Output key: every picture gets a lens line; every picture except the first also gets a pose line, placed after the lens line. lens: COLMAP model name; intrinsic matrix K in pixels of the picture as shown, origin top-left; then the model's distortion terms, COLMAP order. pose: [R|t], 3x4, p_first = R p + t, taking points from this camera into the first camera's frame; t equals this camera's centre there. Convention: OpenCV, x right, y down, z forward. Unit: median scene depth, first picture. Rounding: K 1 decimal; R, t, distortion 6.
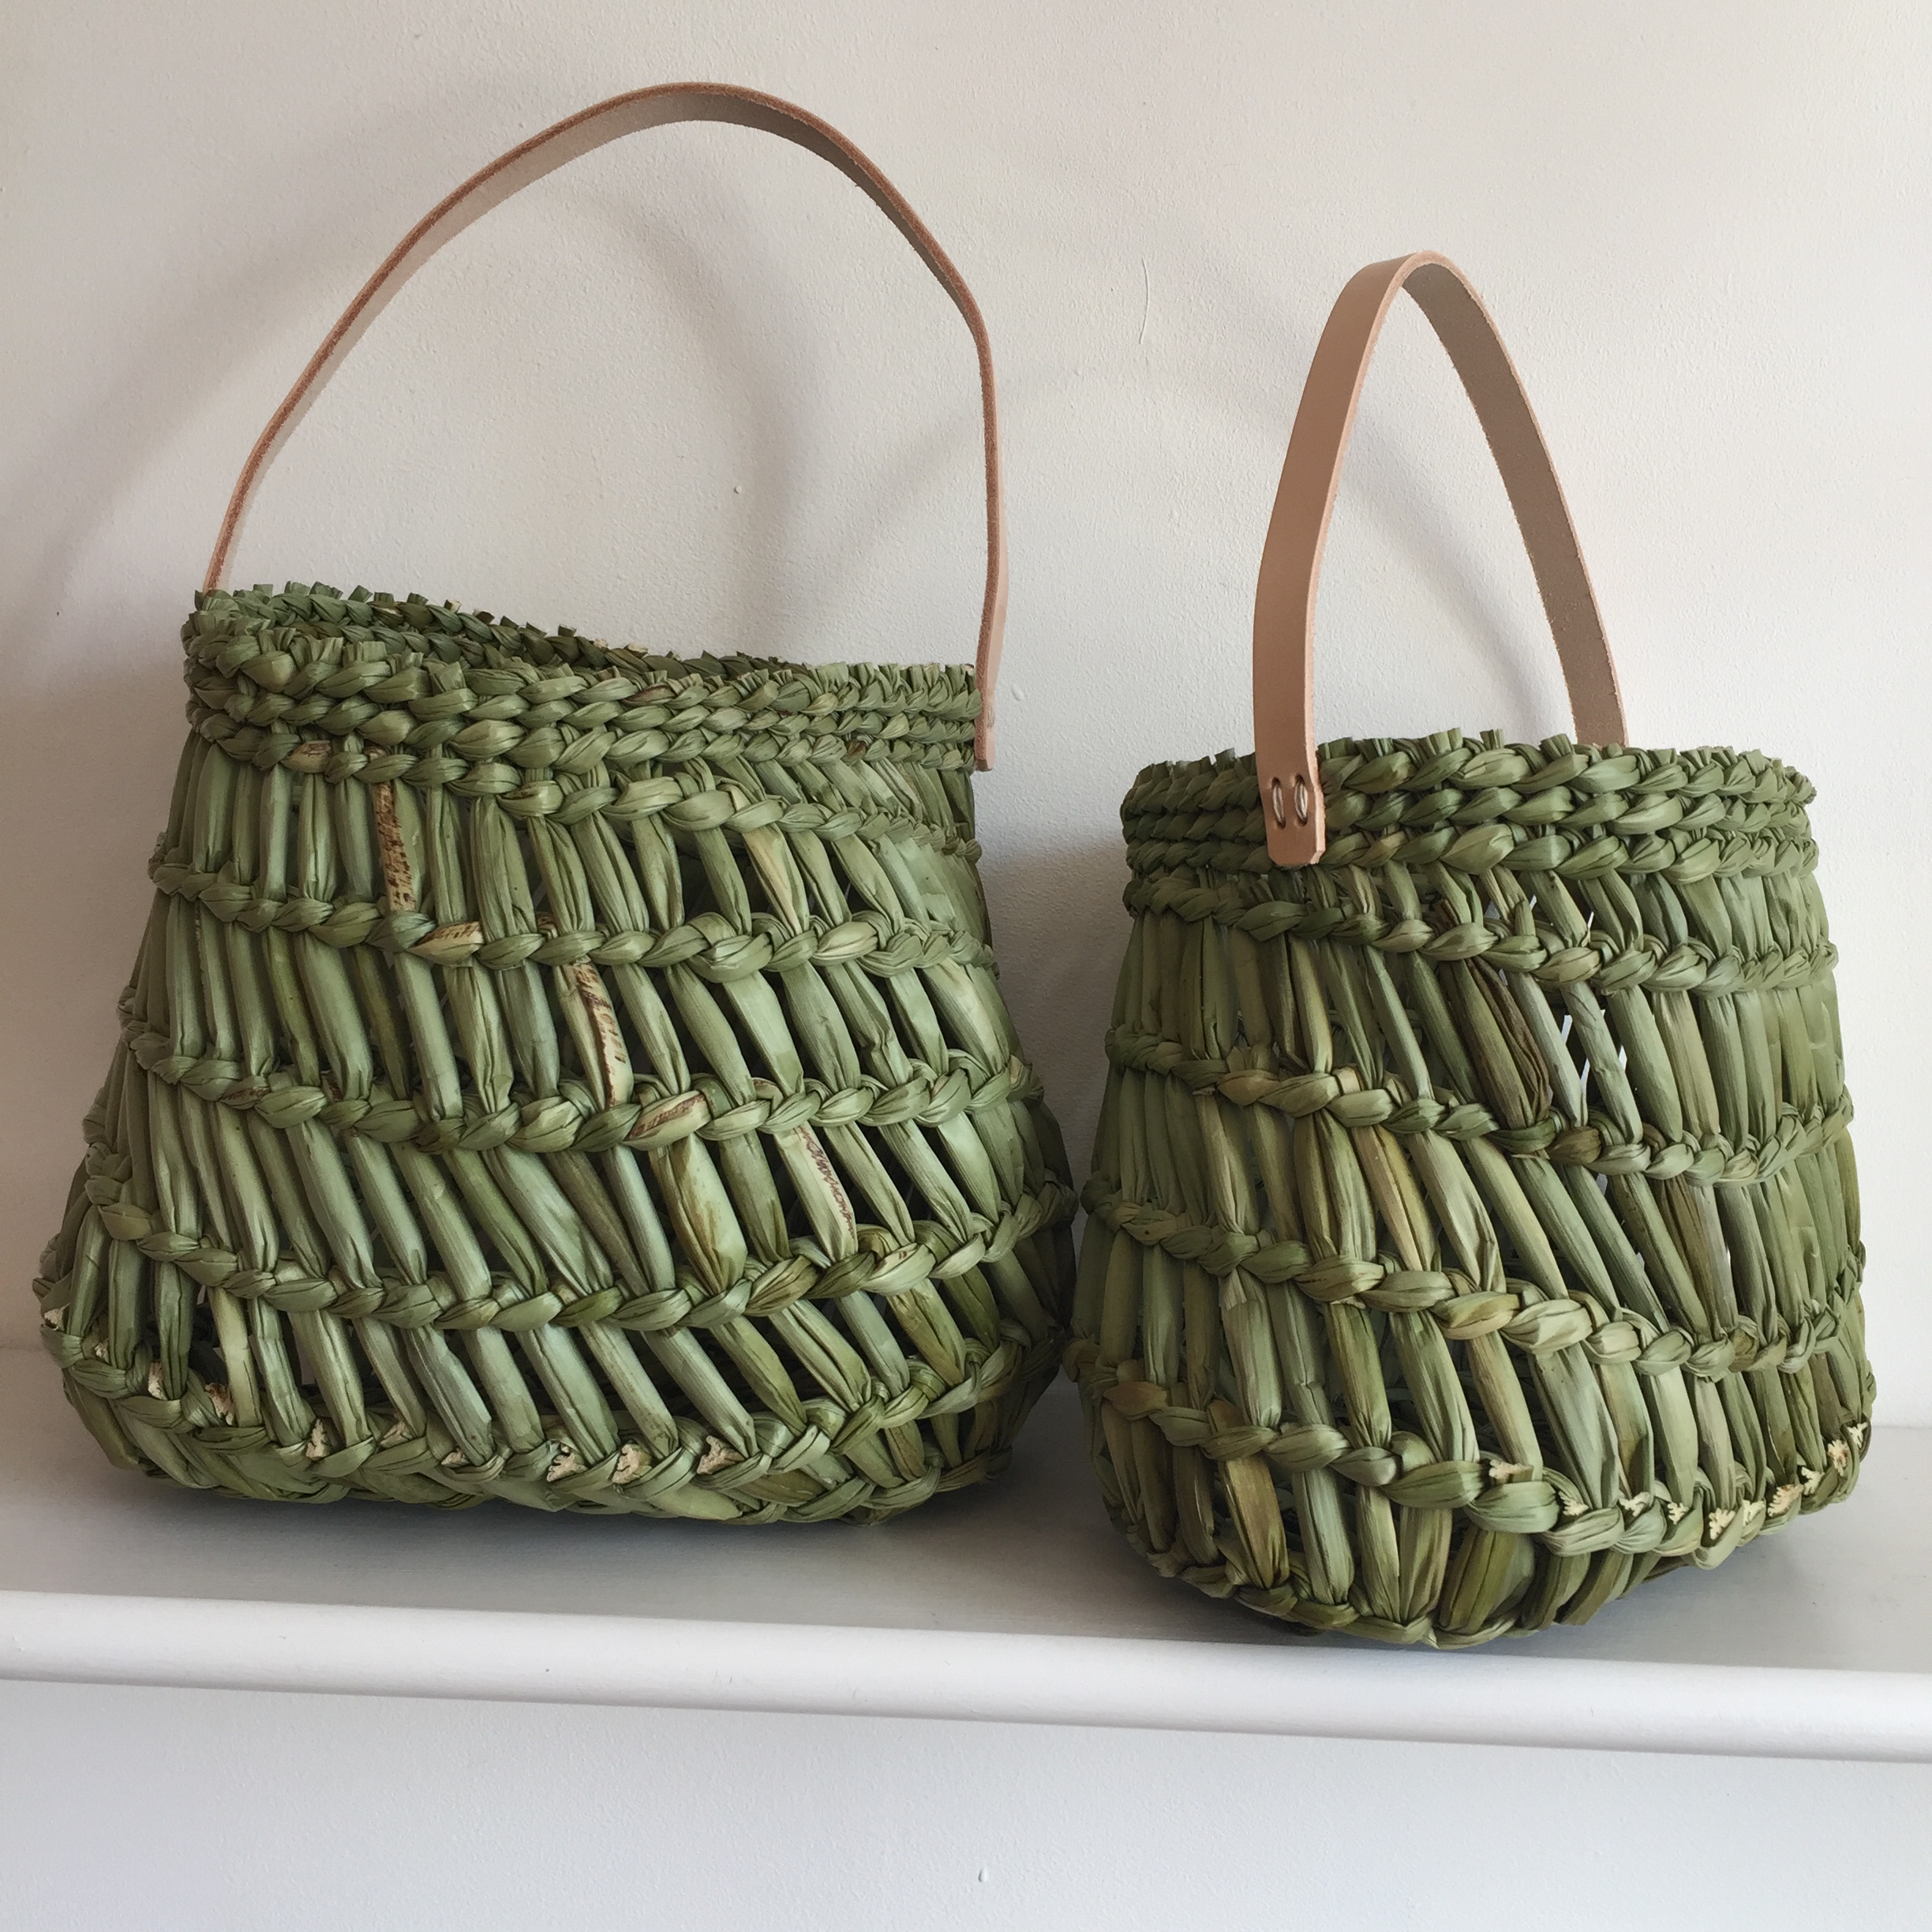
lens RADIAL K [[10910.1, 0, 966.0], [0, 10910.1, 966.0], [0, 0, 1]] dist [0.051139, 0.884314]
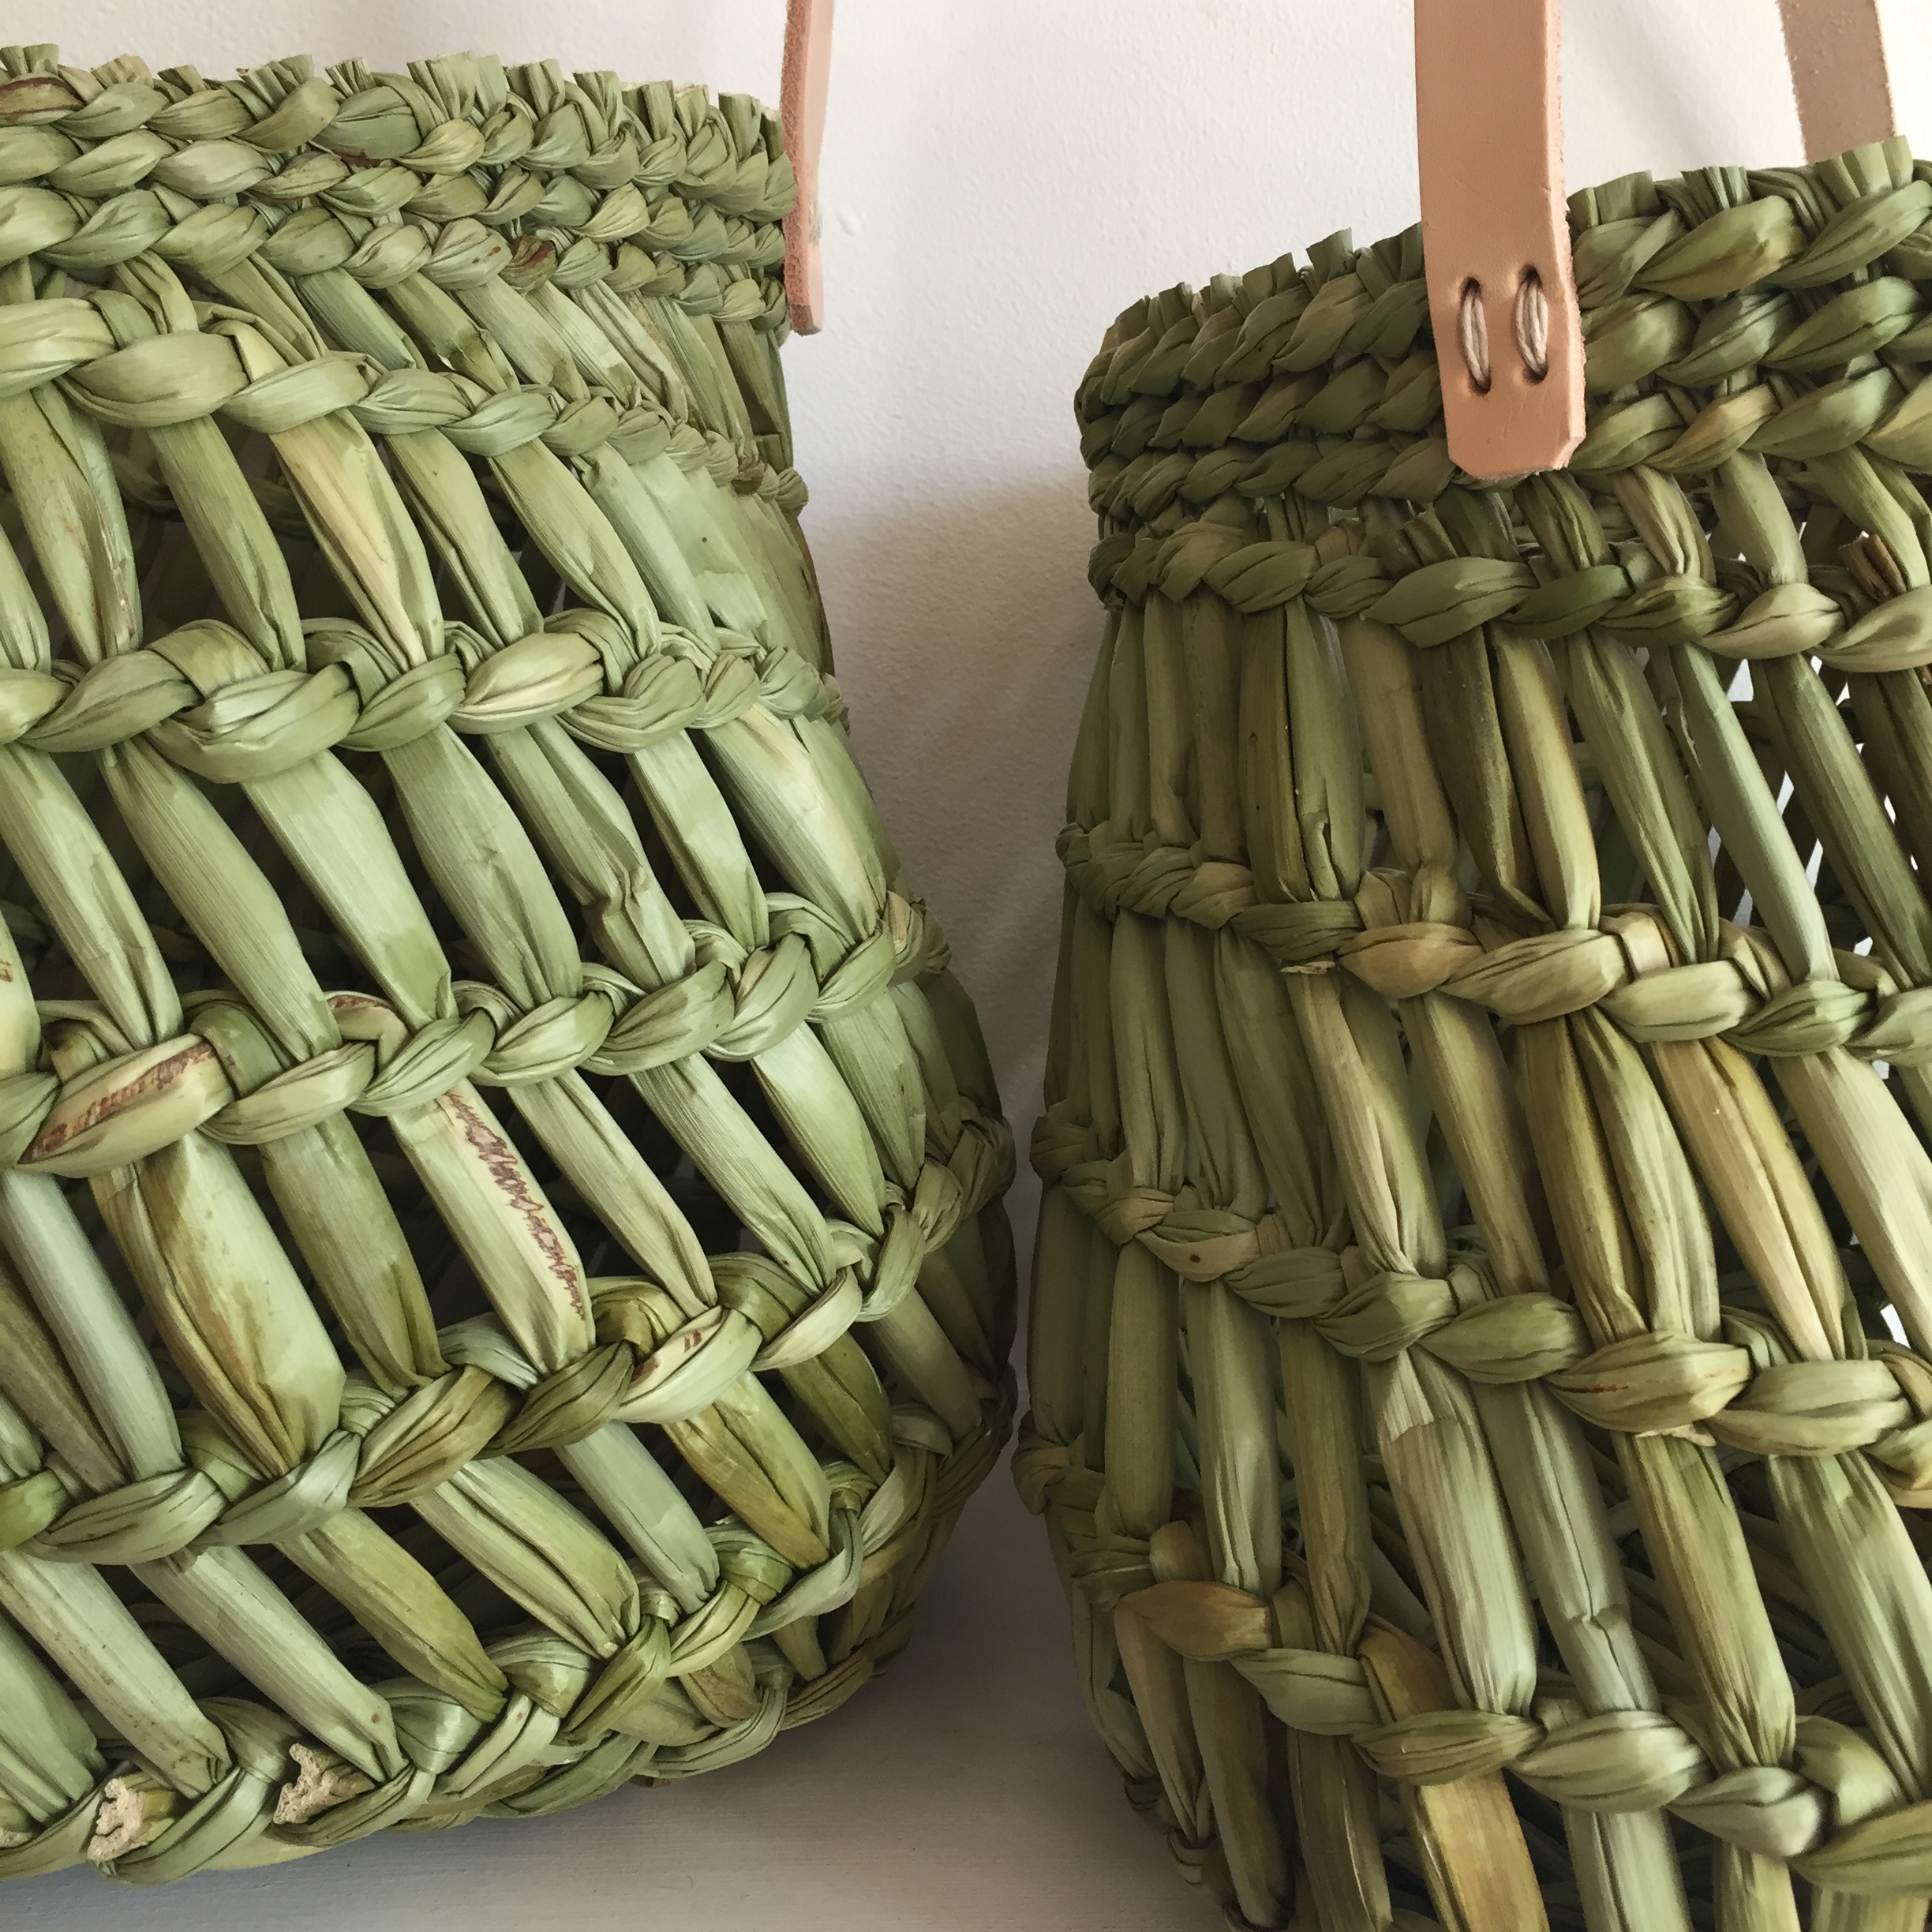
lens RADIAL K [[2224.6, 0, 990.7], [0, 2224.6, 966.6], [0, 0, 1]] dist [0.051205, -0.030031]
pose [[0.992083, -0.049025, 0.115619, -0.003355], [0.033439, 0.990540, 0.133087, -0.002050], [-0.121050, -0.128167, 0.984337, 0.905928]]
